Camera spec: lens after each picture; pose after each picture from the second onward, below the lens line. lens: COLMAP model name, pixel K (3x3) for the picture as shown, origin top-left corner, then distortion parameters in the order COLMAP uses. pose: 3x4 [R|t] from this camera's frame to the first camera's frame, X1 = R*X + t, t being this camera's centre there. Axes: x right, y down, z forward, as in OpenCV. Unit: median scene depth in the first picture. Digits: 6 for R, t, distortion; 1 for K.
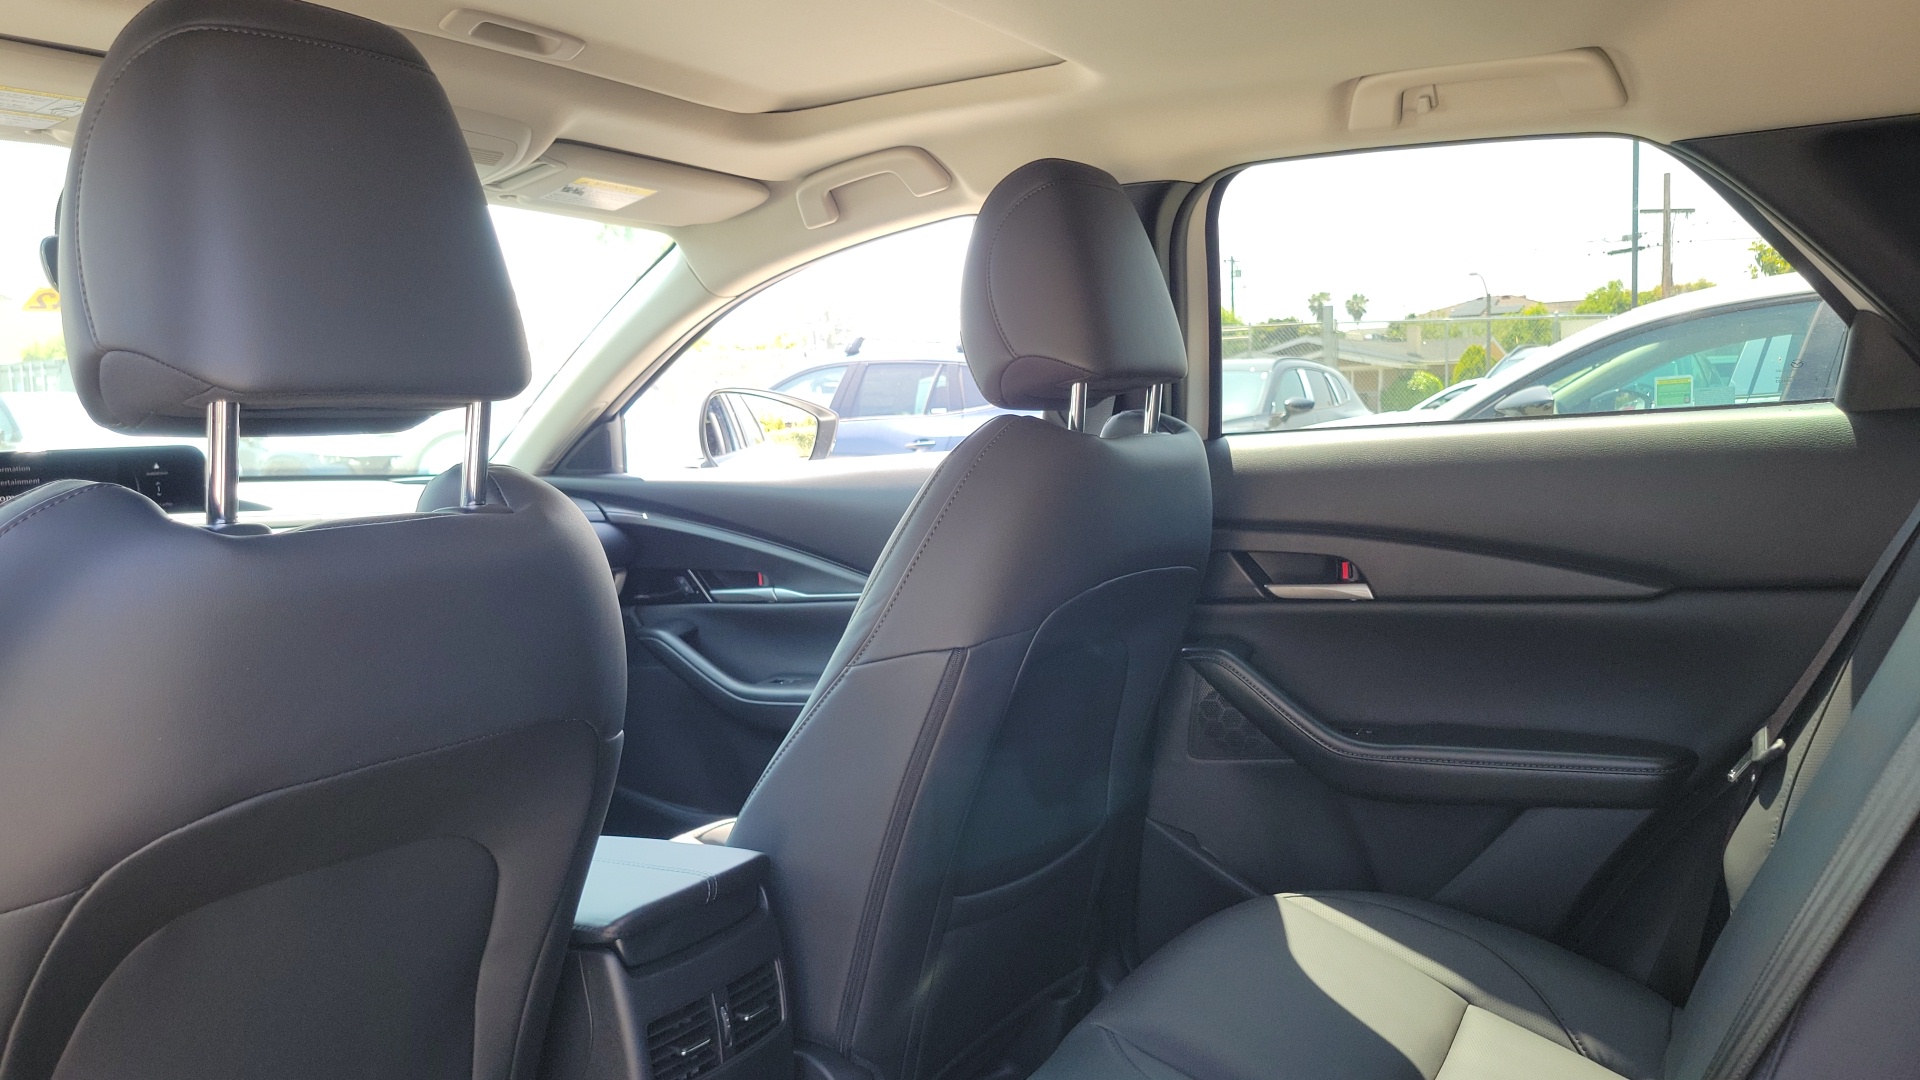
lens RADIAL K [[1487.8, 0, 947.3], [0, 1487.8, 543.0], [0, 0, 1]] dist [0.020361, -0.017594]
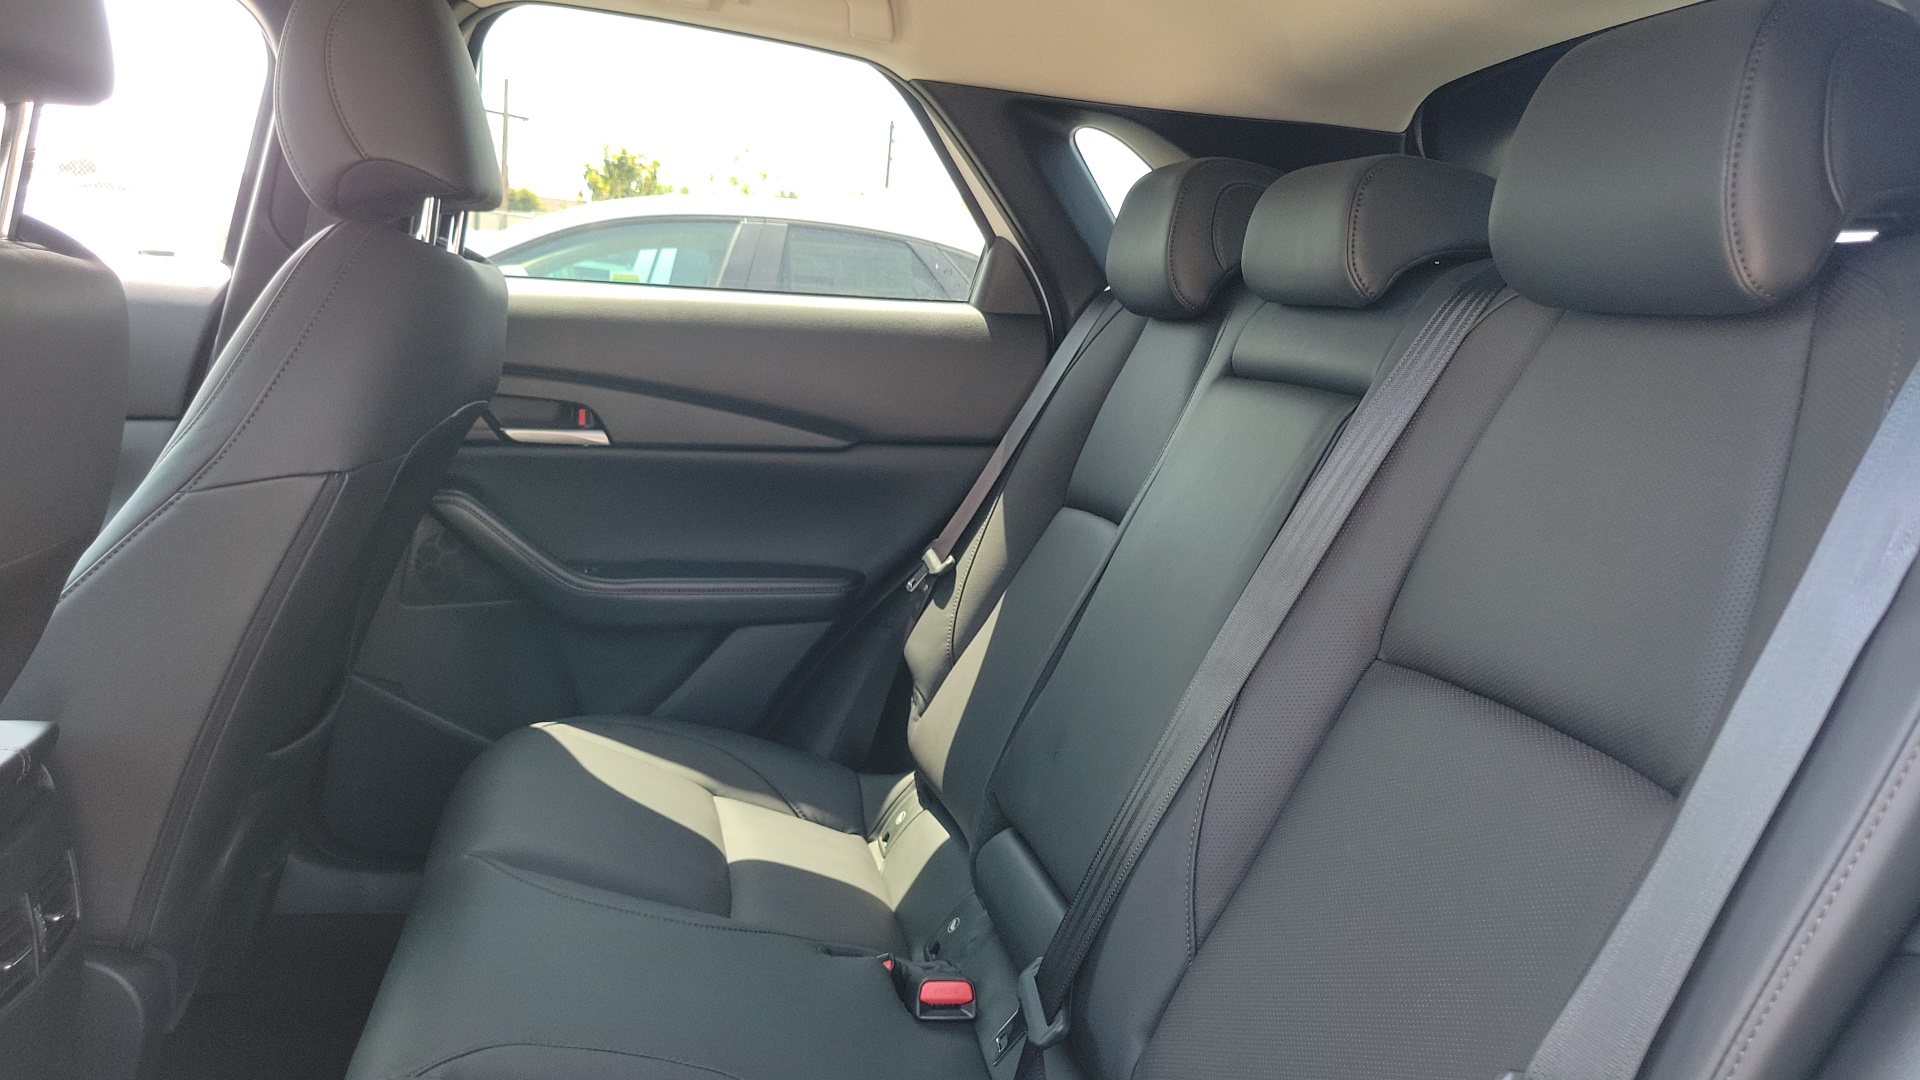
lens RADIAL K [[1487.8, 0, 996.4], [0, 1487.8, 552.2], [0, 0, 1]] dist [0.020361, -0.017594]
pose [[0.678882, -0.015801, 0.734077, -0.342048], [-0.042403, 0.997256, 0.060680, 0.041425], [-0.733022, -0.072322, 0.676349, 0.072155]]
